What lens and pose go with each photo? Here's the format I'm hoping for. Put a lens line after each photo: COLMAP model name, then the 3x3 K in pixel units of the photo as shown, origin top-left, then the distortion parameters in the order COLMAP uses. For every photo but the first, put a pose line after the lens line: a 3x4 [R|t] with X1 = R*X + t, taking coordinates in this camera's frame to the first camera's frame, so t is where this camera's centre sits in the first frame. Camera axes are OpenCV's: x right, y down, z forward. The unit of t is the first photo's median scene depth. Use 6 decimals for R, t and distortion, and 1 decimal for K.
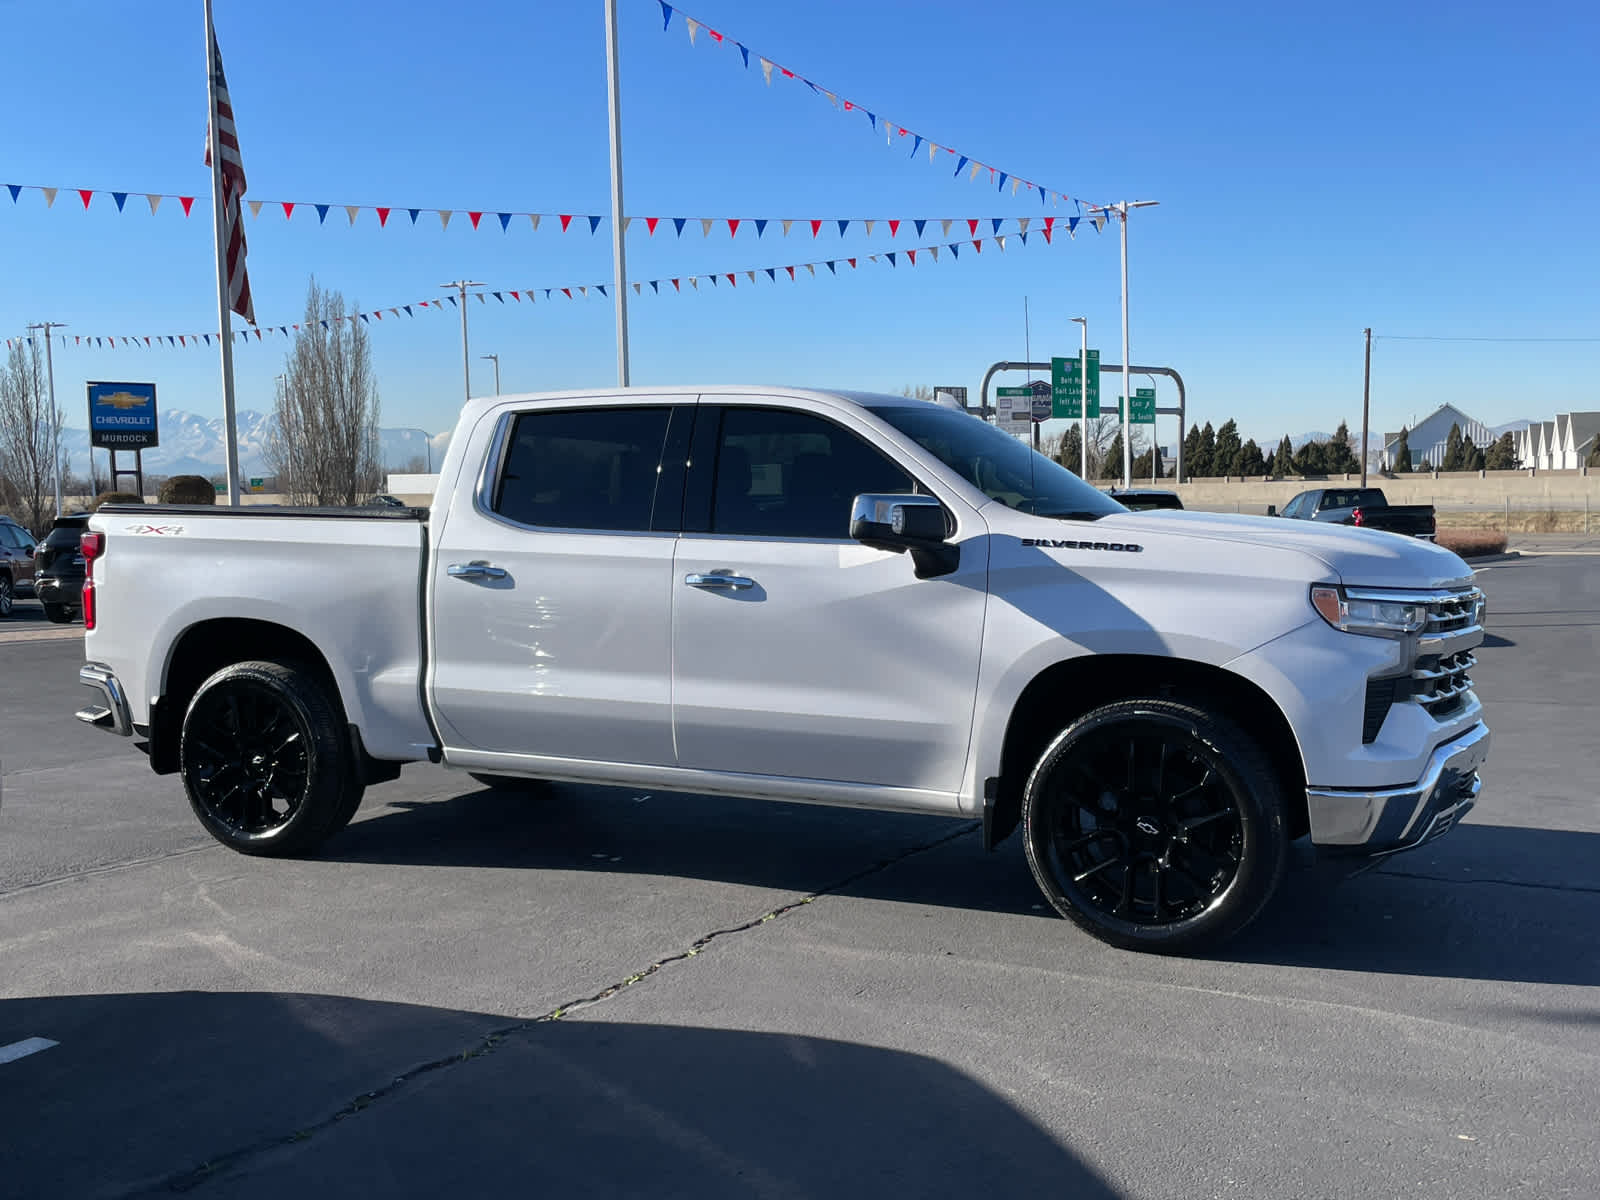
lens RADIAL K [[1594.4, 0, 801.7], [0, 1594.4, 606.9], [0, 0, 1]] dist [0.070549, 0.000000]
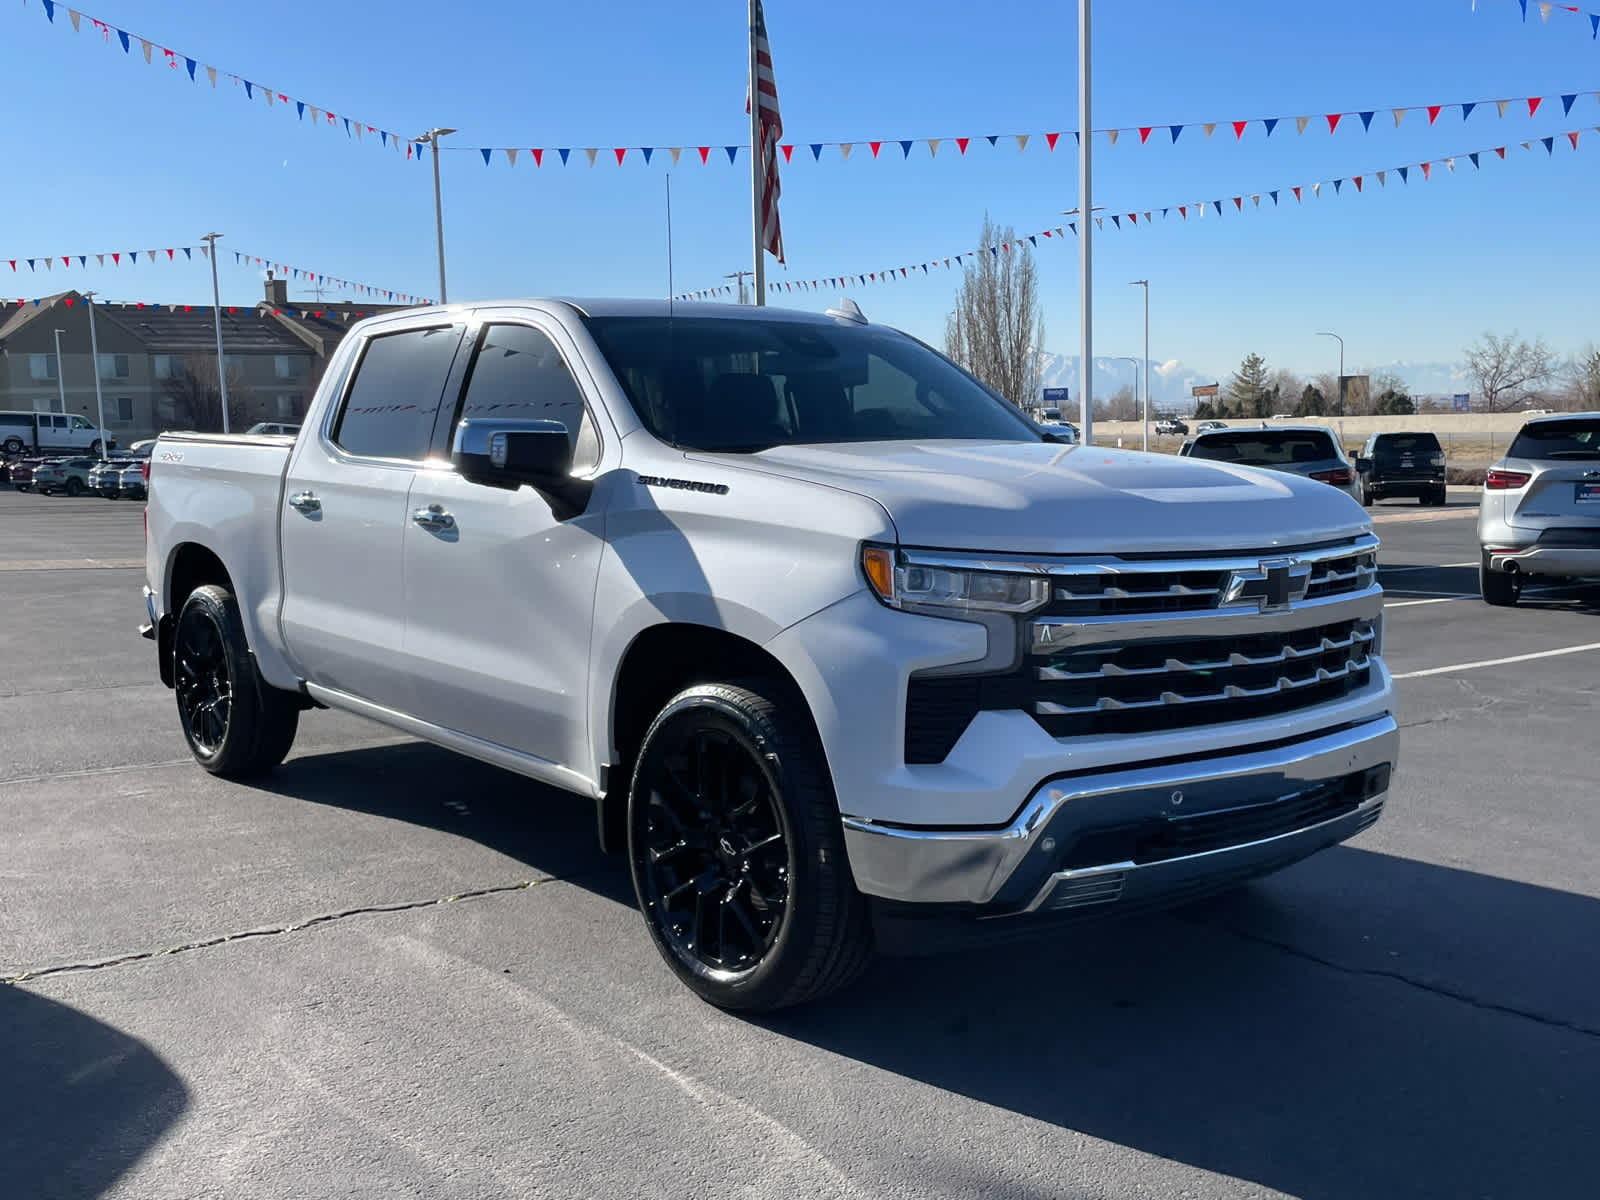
lens RADIAL K [[1576.0, 0, 821.4], [0, 1576.0, 591.1], [0, 0, 1]] dist [0.048213, 0.000000]
pose [[0.898664, 0.043277, -0.436497, 0.141886], [-0.027621, 0.998729, 0.042153, -0.005006], [0.437766, -0.025825, 0.898718, 0.079538]]
